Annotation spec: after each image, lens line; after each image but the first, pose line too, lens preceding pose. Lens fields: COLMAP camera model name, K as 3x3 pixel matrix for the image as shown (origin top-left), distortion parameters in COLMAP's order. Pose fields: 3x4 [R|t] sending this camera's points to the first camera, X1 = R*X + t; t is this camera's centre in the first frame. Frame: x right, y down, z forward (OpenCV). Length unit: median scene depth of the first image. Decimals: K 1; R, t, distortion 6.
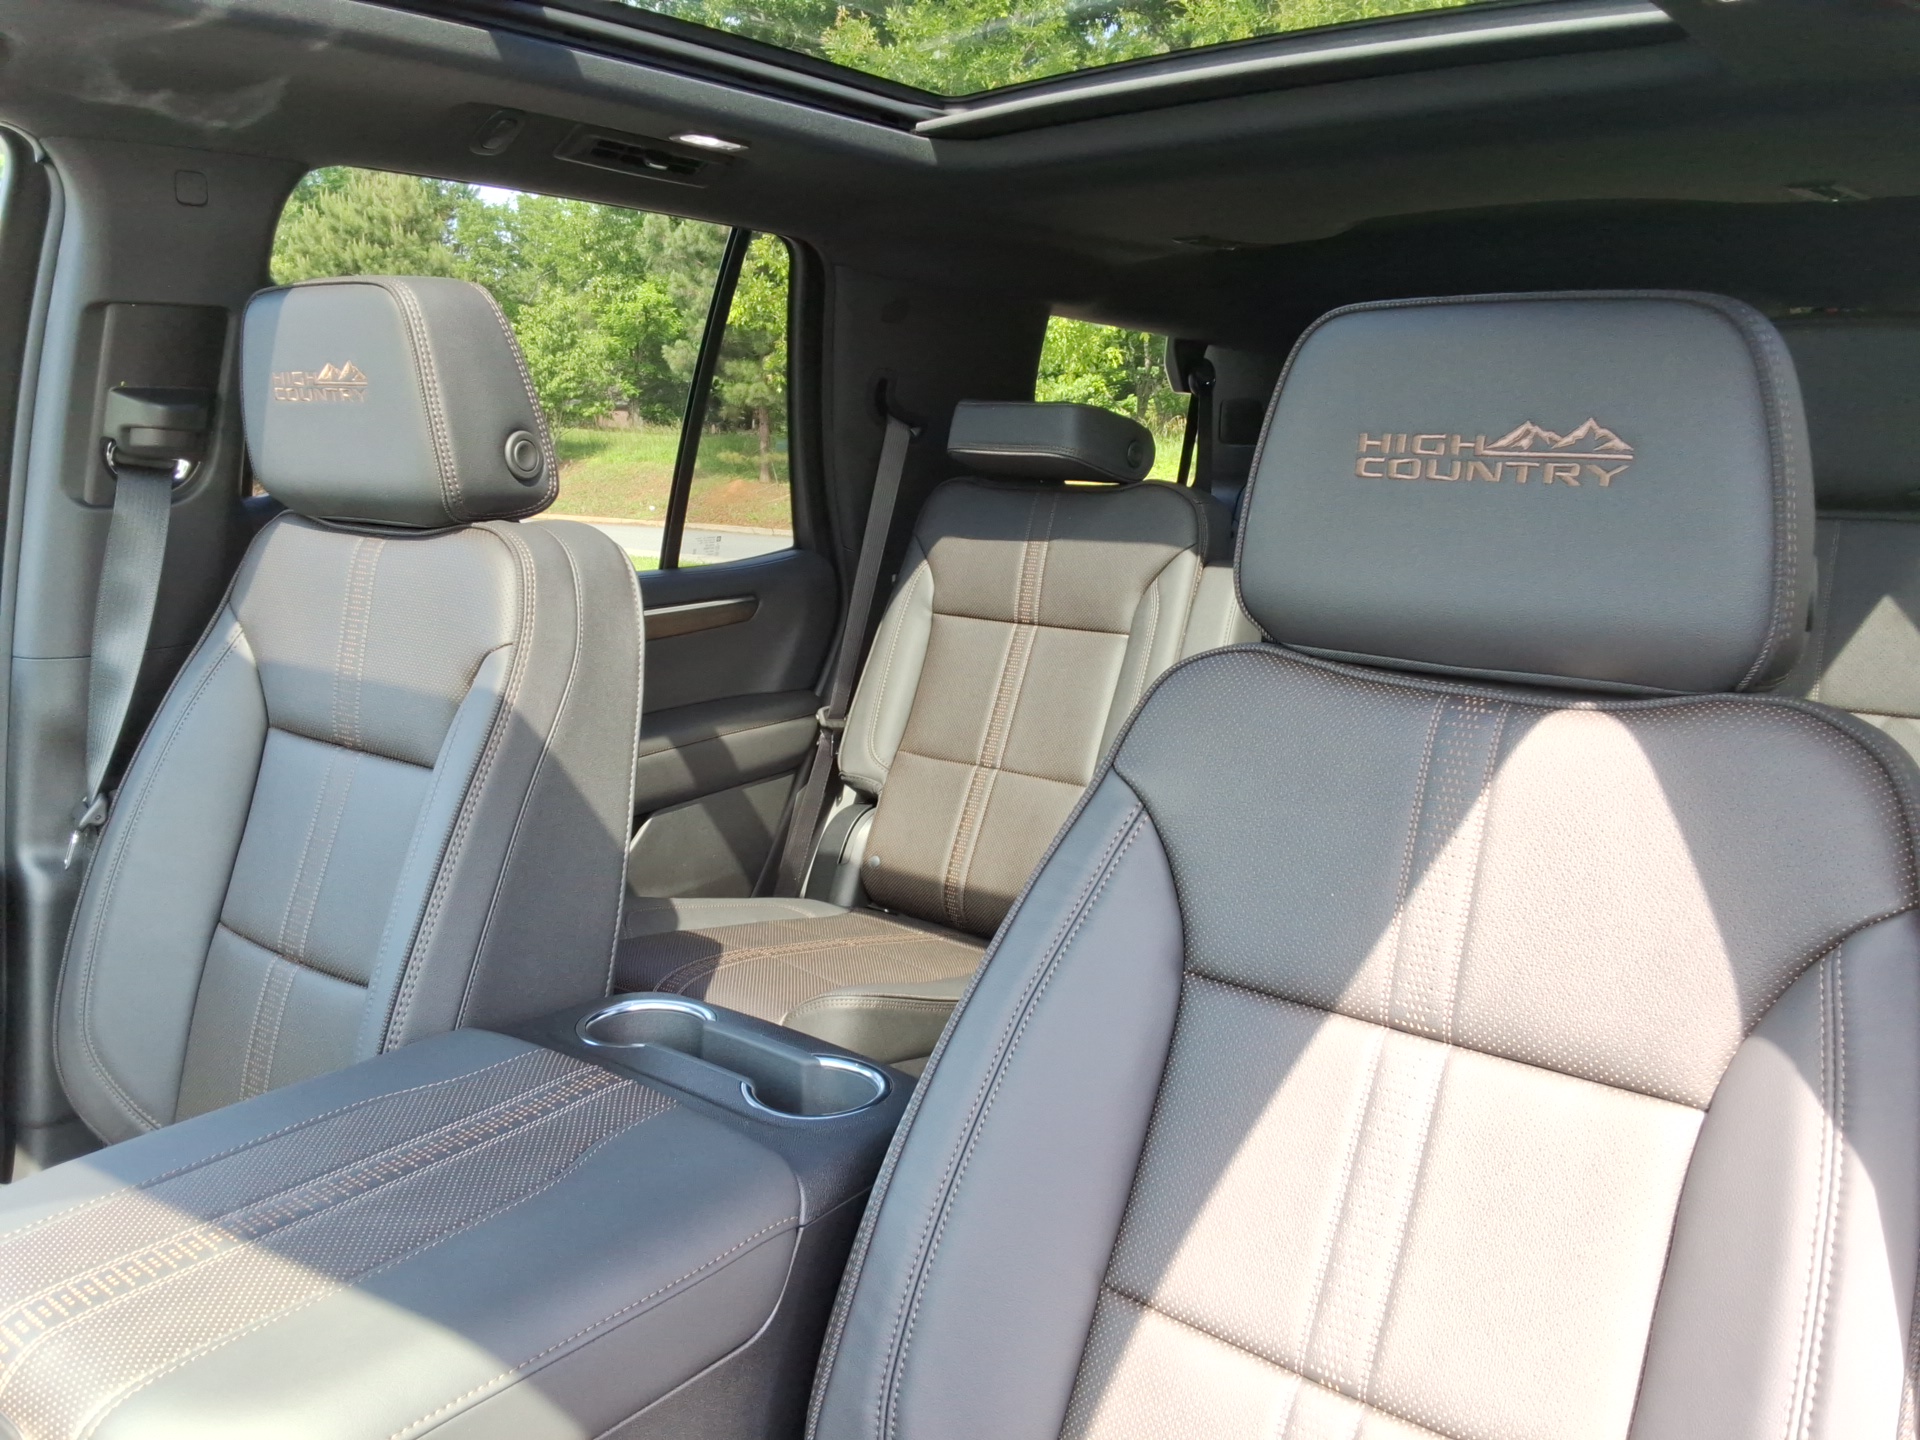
lens RADIAL K [[1540.0, 0, 977.6], [0, 1540.0, 707.9], [0, 0, 1]] dist [0.105922, -0.170057]
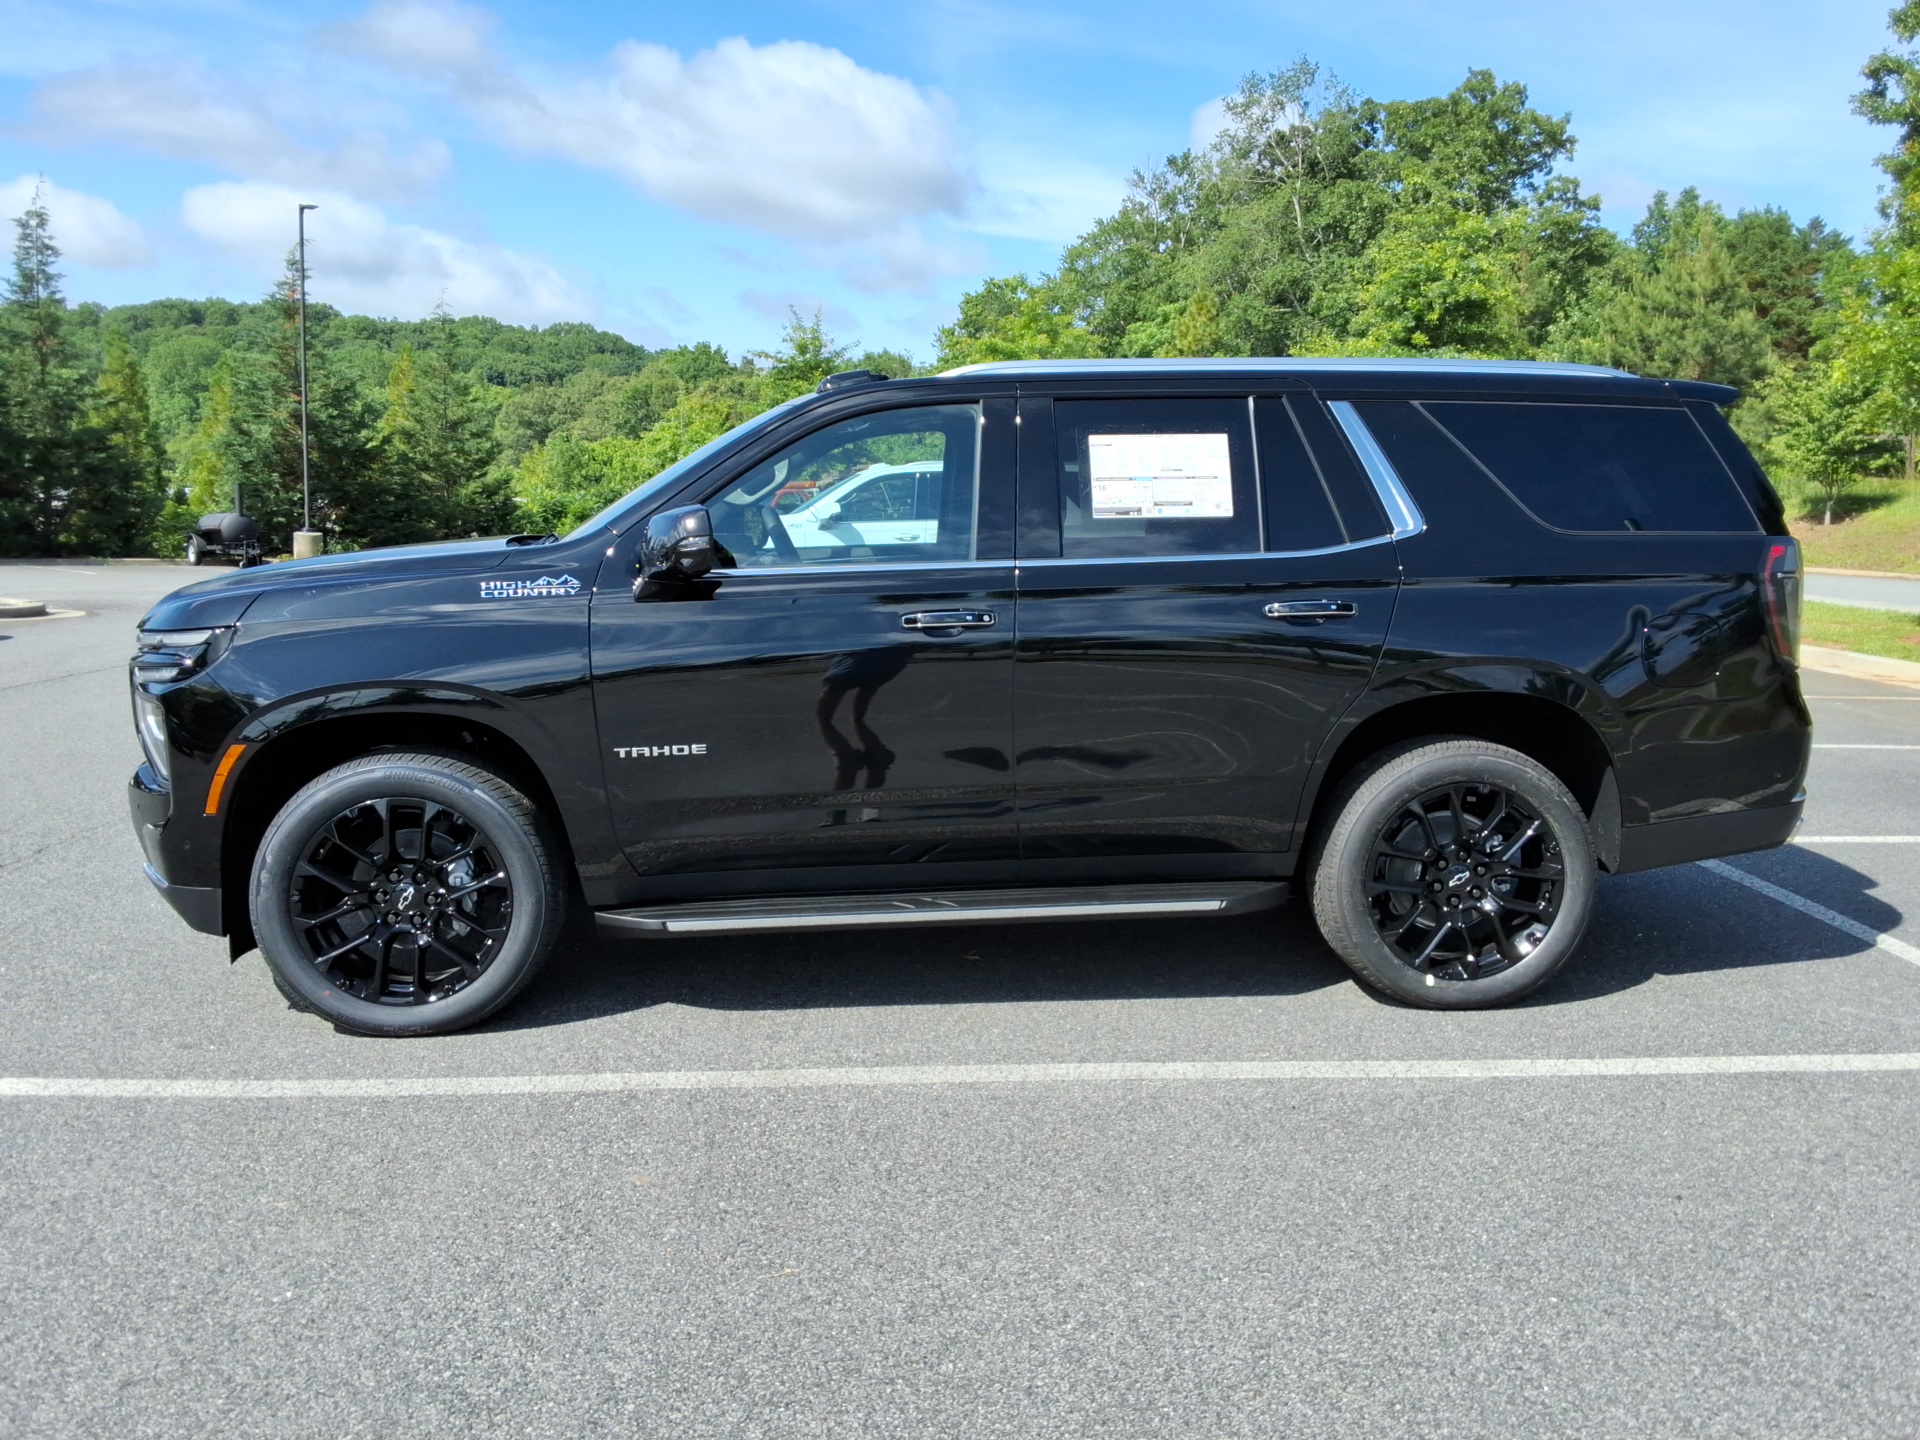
lens RADIAL K [[1540.0, 0, 965.2], [0, 1540.0, 702.5], [0, 0, 1]] dist [0.105922, -0.170057]
pose [[0.673348, 0.076233, -0.735385, 0.275732], [-0.106970, 0.994249, 0.005122, 0.038641], [0.731546, 0.075215, 0.677630, -0.192304]]
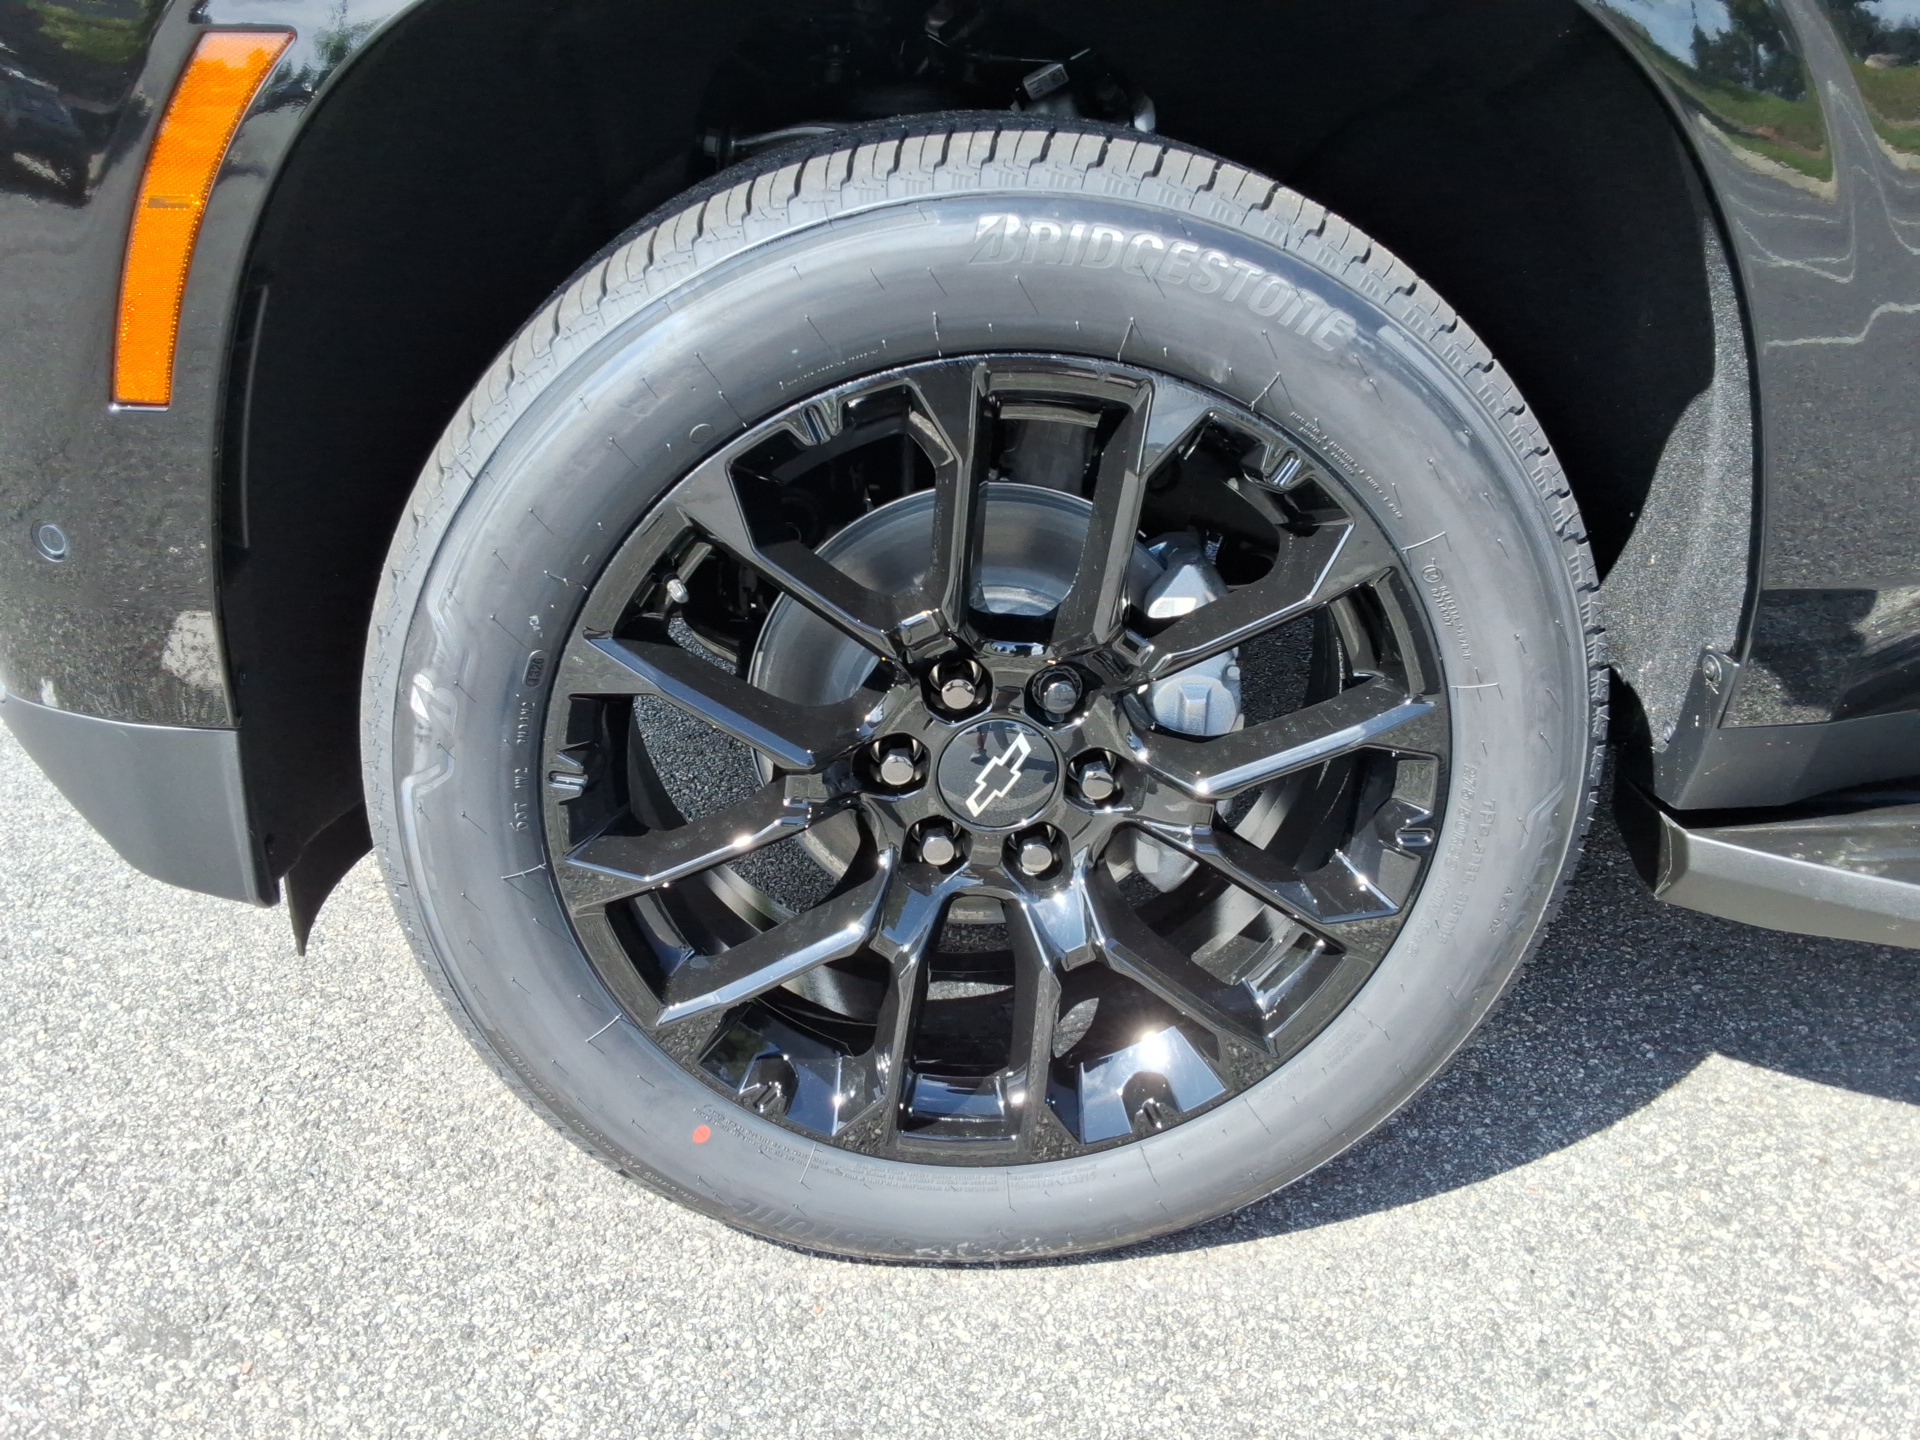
lens RADIAL K [[1540.0, 0, 976.7], [0, 1540.0, 712.3], [0, 0, 1]] dist [0.105922, -0.170057]
pose [[0.669713, 0.308957, -0.675300, 0.013247], [-0.136874, 0.945123, 0.296662, 0.067137], [0.729898, -0.106247, 0.675249, -0.108040]]
